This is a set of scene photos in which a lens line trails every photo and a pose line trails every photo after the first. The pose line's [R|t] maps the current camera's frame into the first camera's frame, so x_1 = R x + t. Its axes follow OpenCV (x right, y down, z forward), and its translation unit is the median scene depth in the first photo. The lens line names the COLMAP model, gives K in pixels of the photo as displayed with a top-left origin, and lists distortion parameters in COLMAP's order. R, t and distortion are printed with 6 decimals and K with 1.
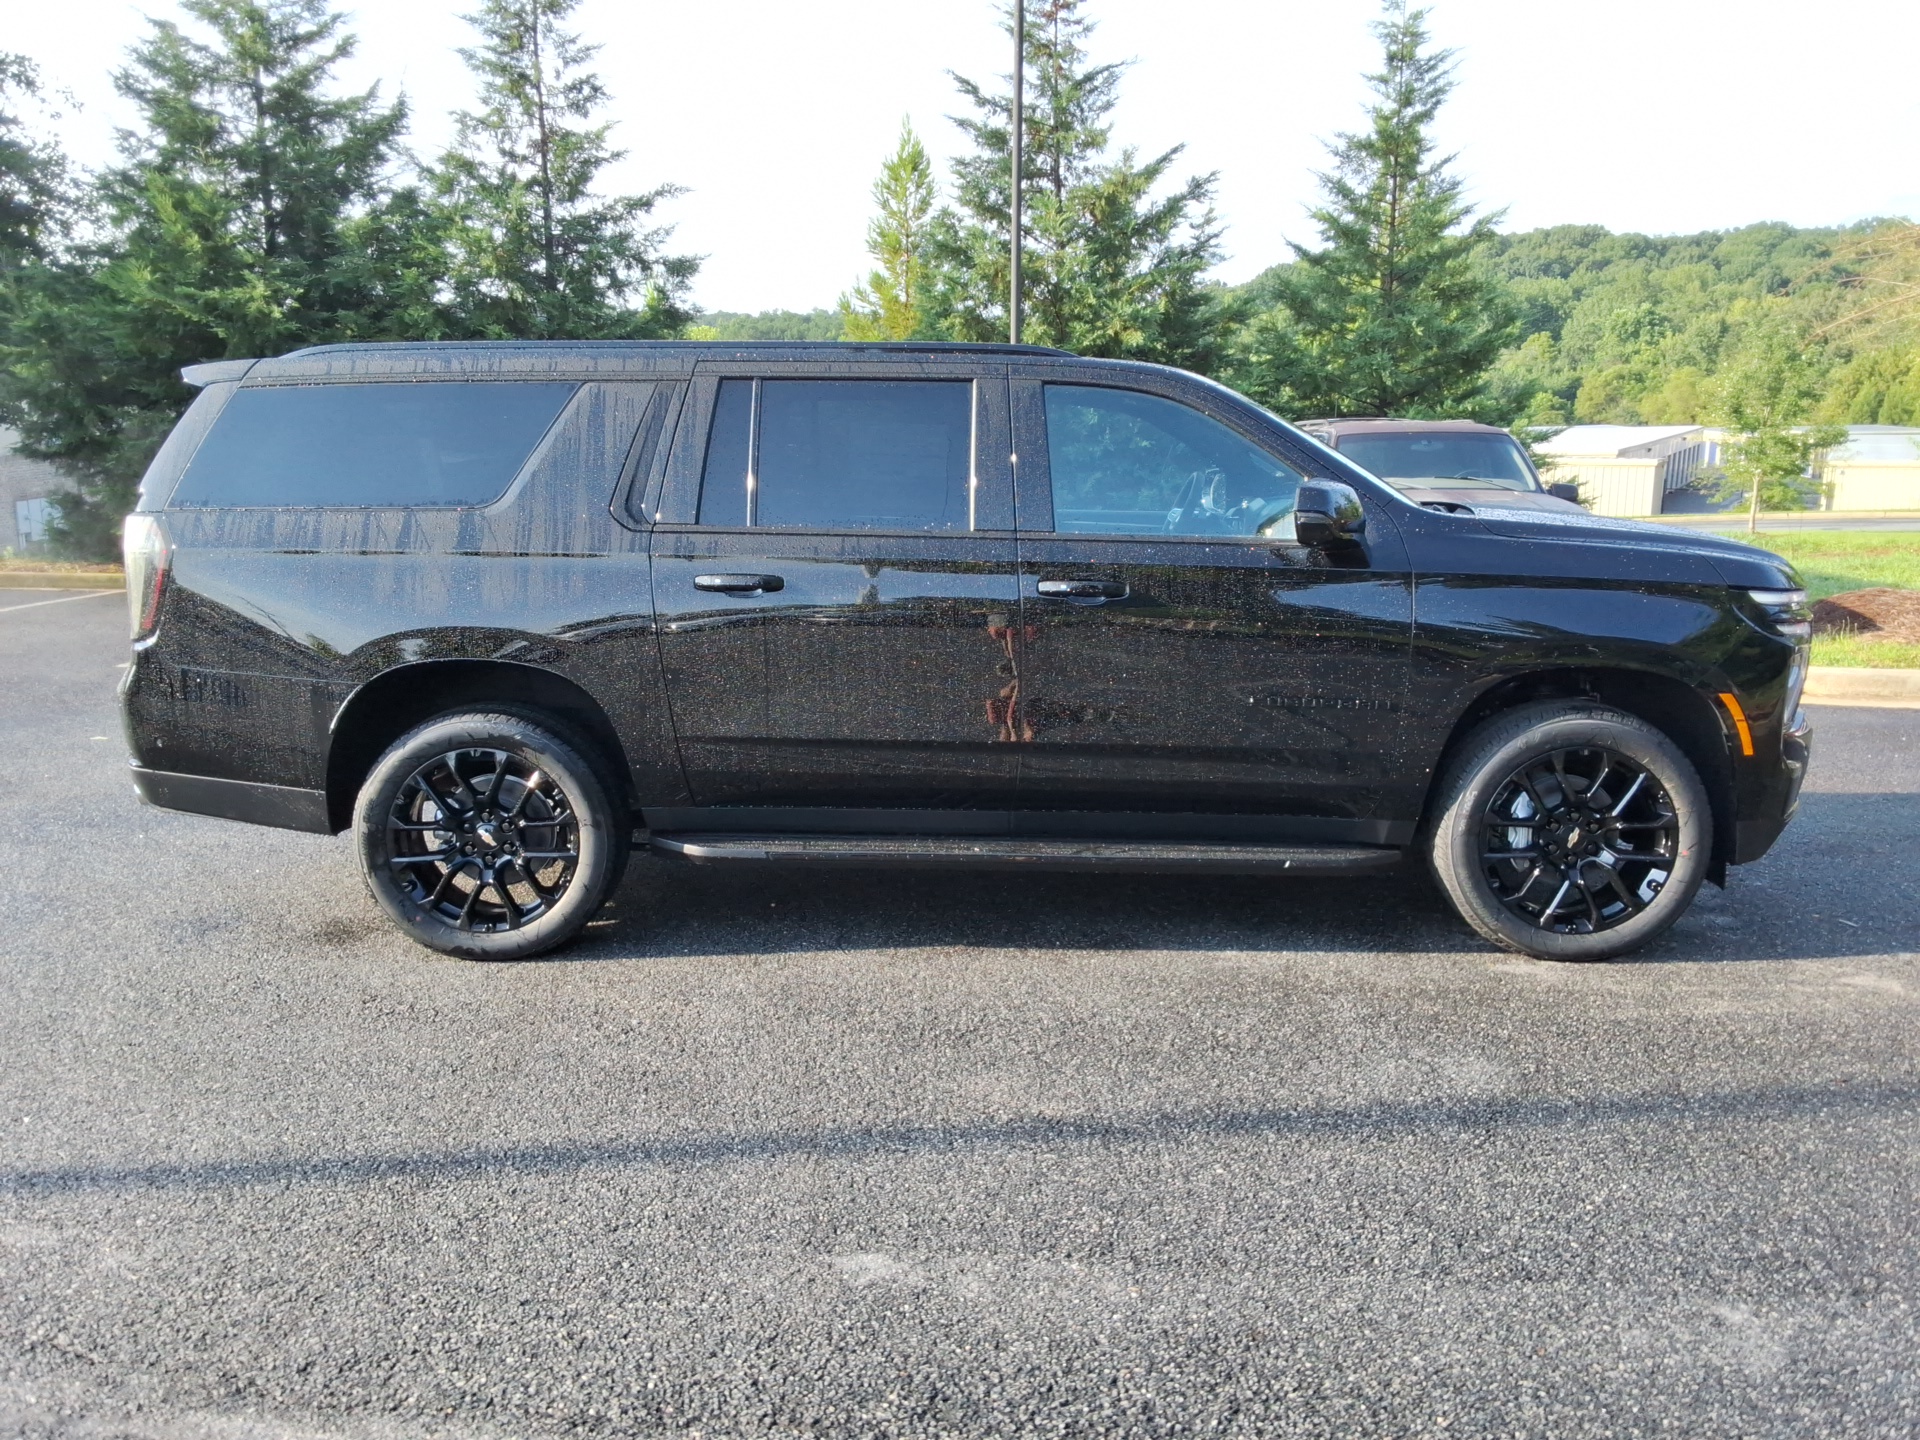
lens RADIAL K [[1532.3, 0, 963.0], [0, 1532.3, 707.2], [0, 0, 1]] dist [0.091040, -0.139161]
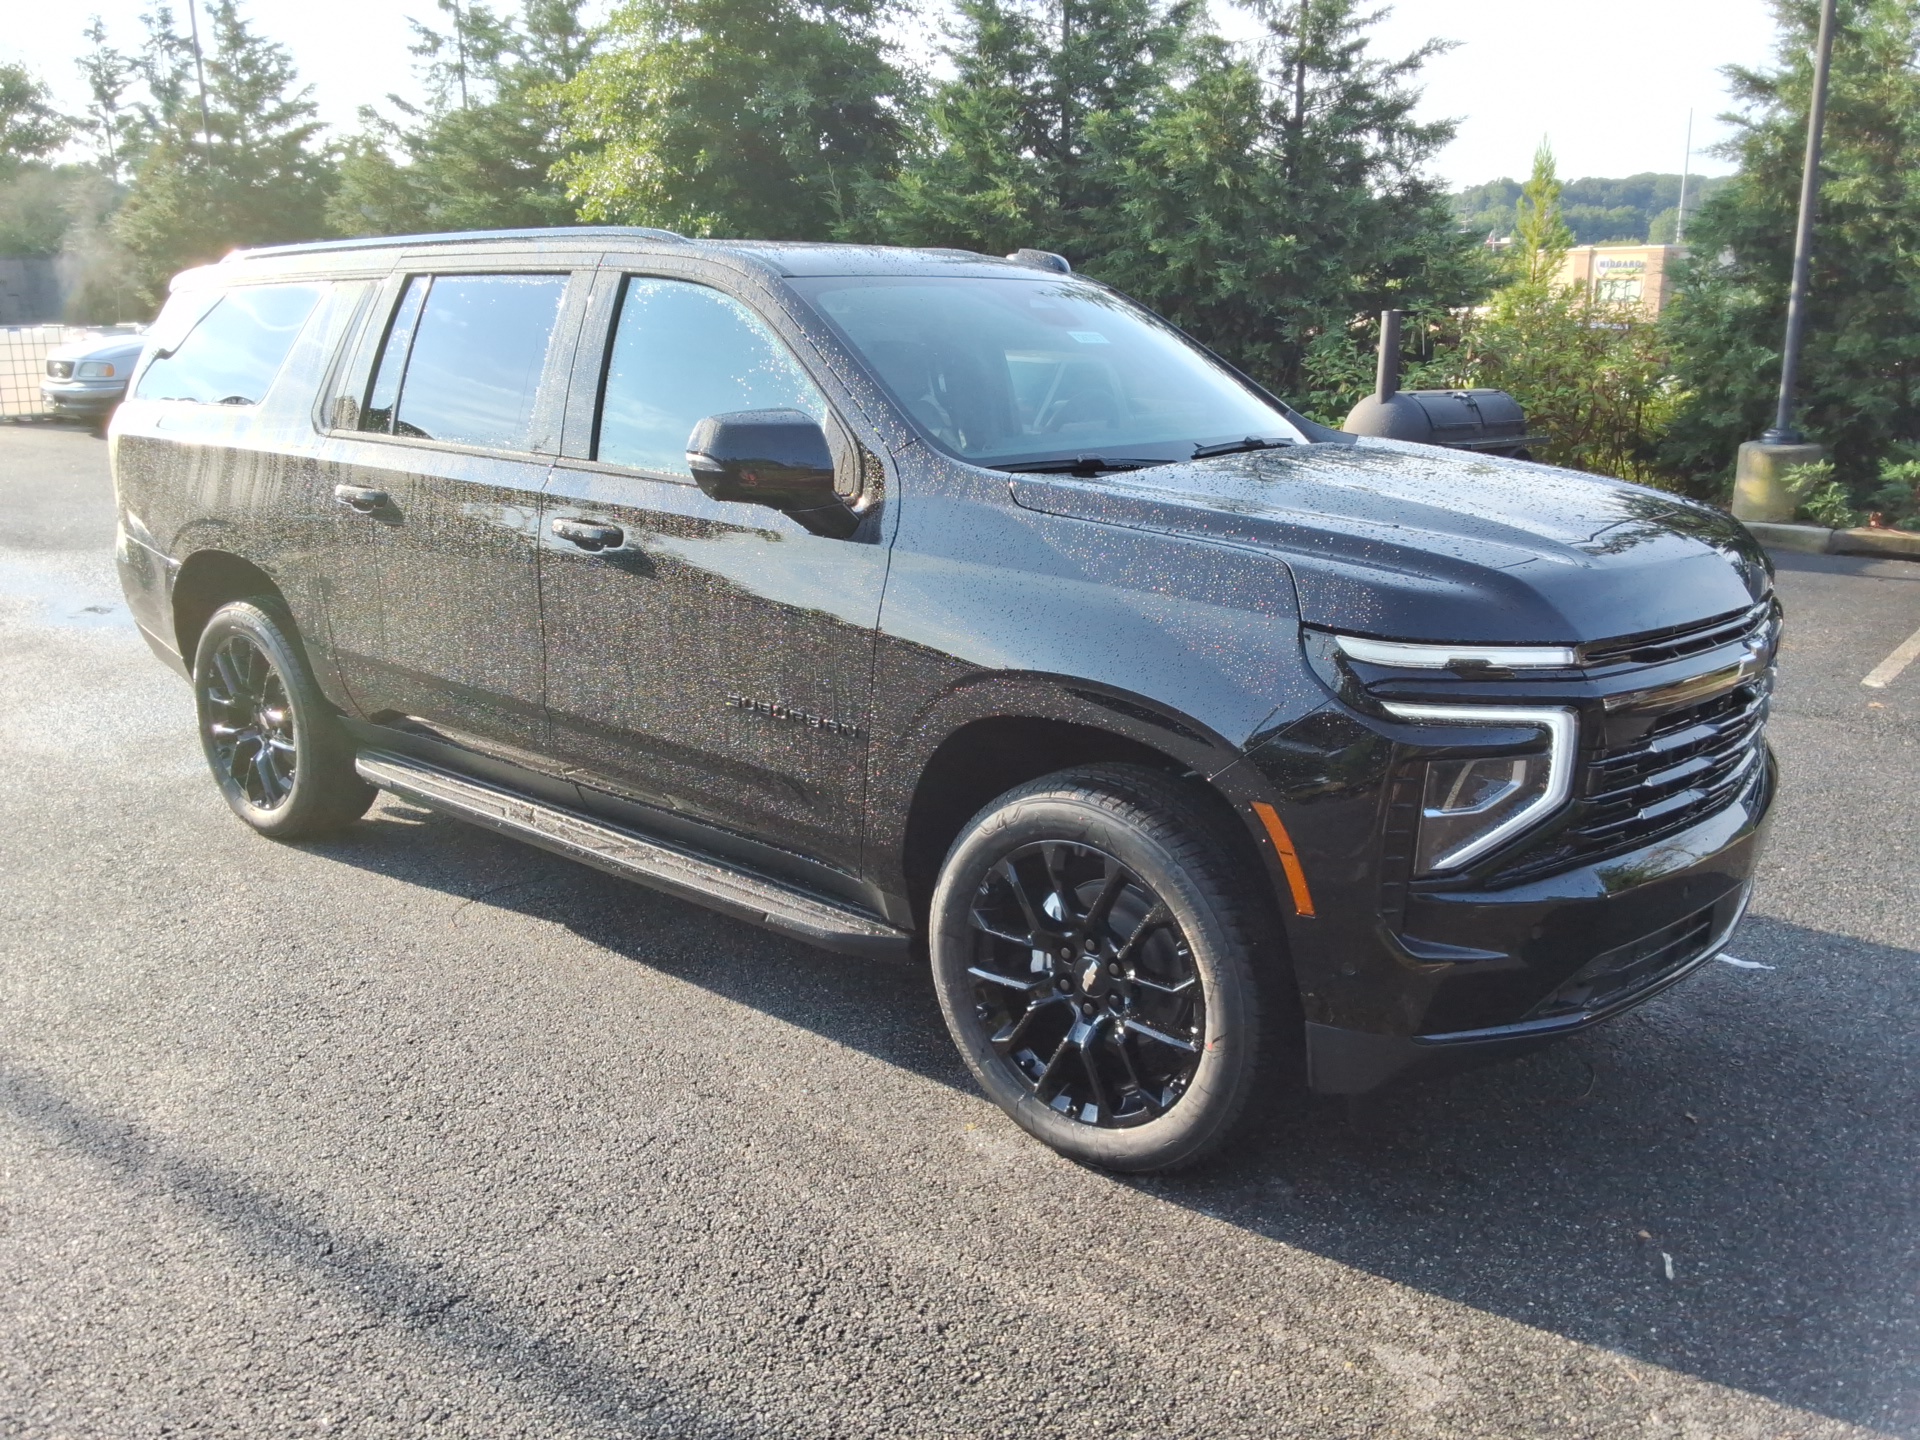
lens RADIAL K [[1532.3, 0, 961.0], [0, 1532.3, 713.7], [0, 0, 1]] dist [0.091040, -0.139161]
pose [[0.778320, 0.154199, -0.608638, 0.725092], [-0.109528, 0.987855, 0.110210, -0.090237], [0.618241, -0.019116, 0.785756, 0.456214]]
